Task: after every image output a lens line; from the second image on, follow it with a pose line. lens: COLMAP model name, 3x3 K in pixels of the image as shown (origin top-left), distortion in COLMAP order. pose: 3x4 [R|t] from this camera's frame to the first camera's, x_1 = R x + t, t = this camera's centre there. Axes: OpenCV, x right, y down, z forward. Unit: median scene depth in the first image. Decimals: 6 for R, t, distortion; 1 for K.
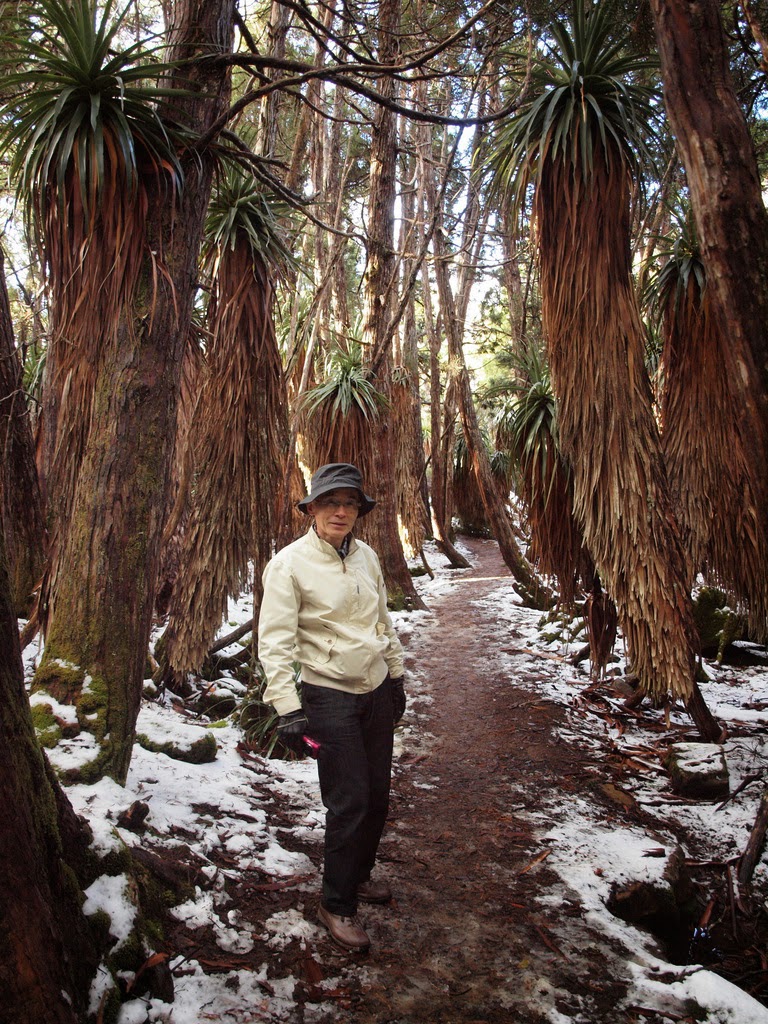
lens RADIAL K [[826.9, 0, 388.5], [0, 826.9, 519.8], [0, 0, 1]] dist [-0.106130, 0.065270]
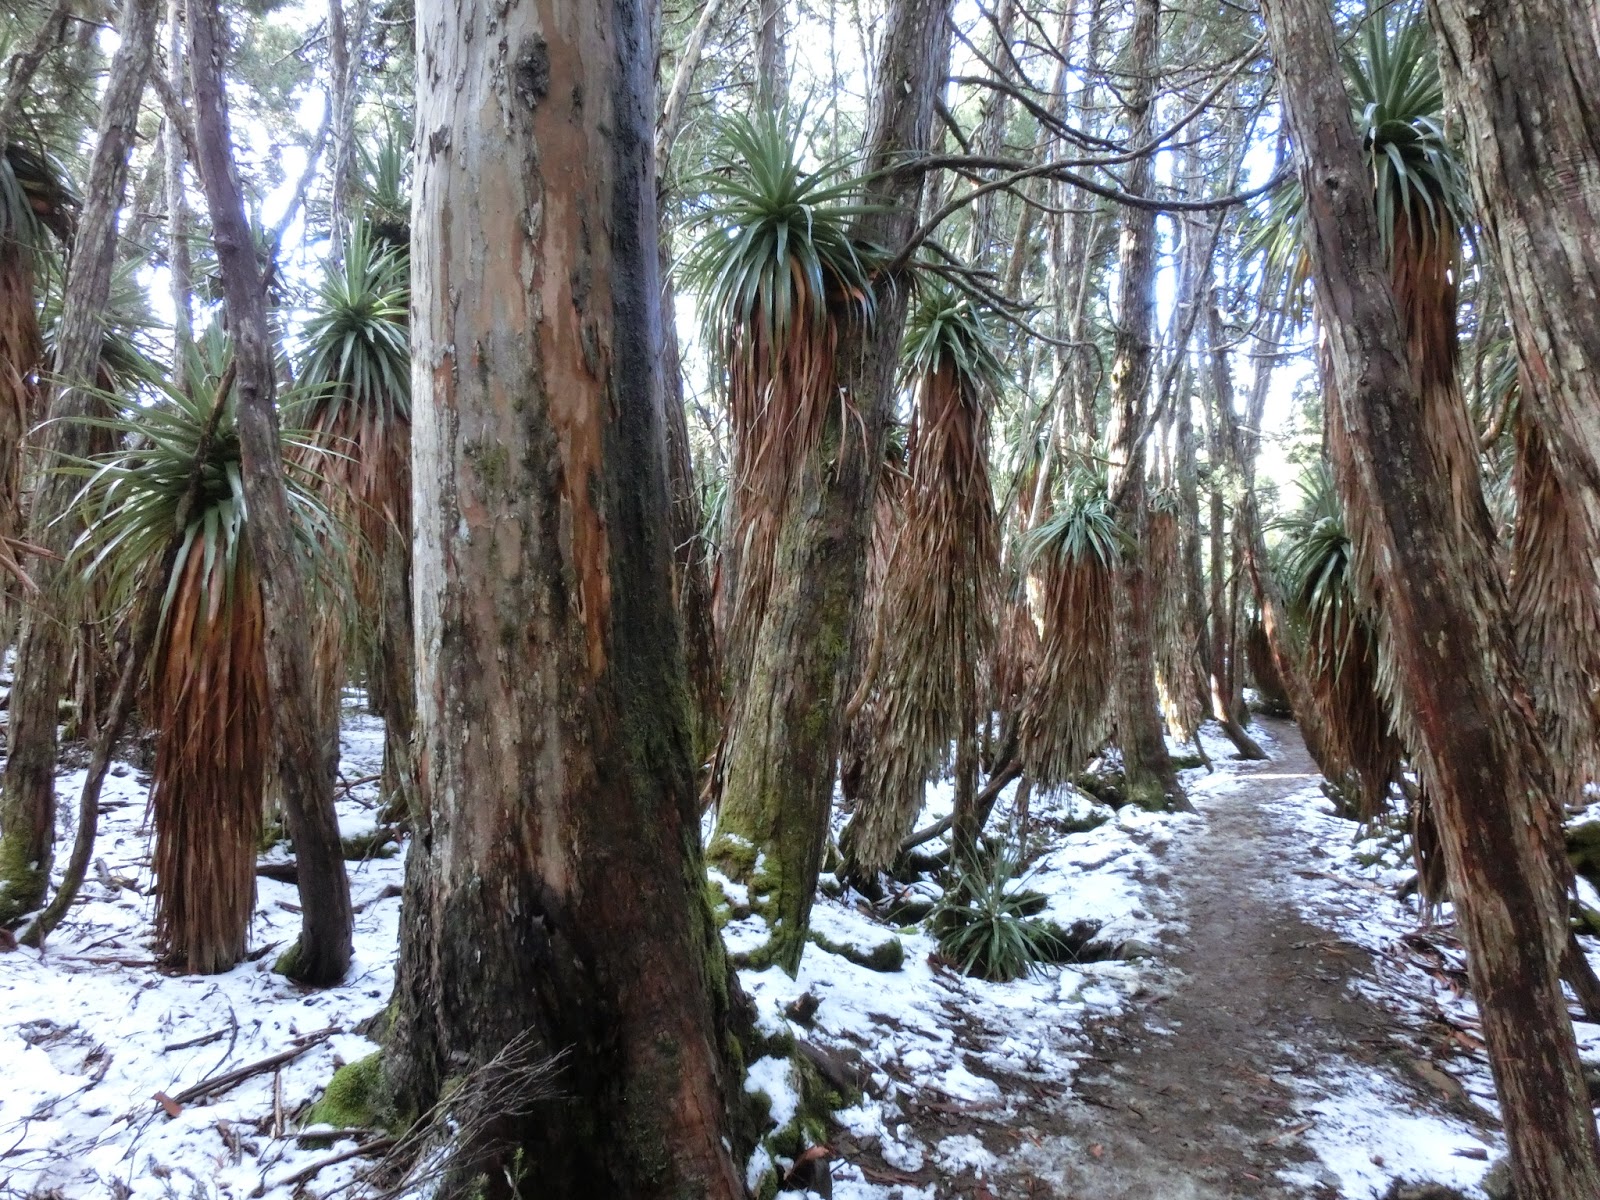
lens RADIAL K [[1292.1, 0, 800.3], [0, 1292.1, 603.5], [0, 0, 1]] dist [-0.106130, 0.065270]
pose [[0.944857, 0.008029, -0.327384, 0.115155], [-0.027624, 0.998091, -0.055247, -0.008761], [0.326315, 0.061244, 0.943275, -0.296285]]
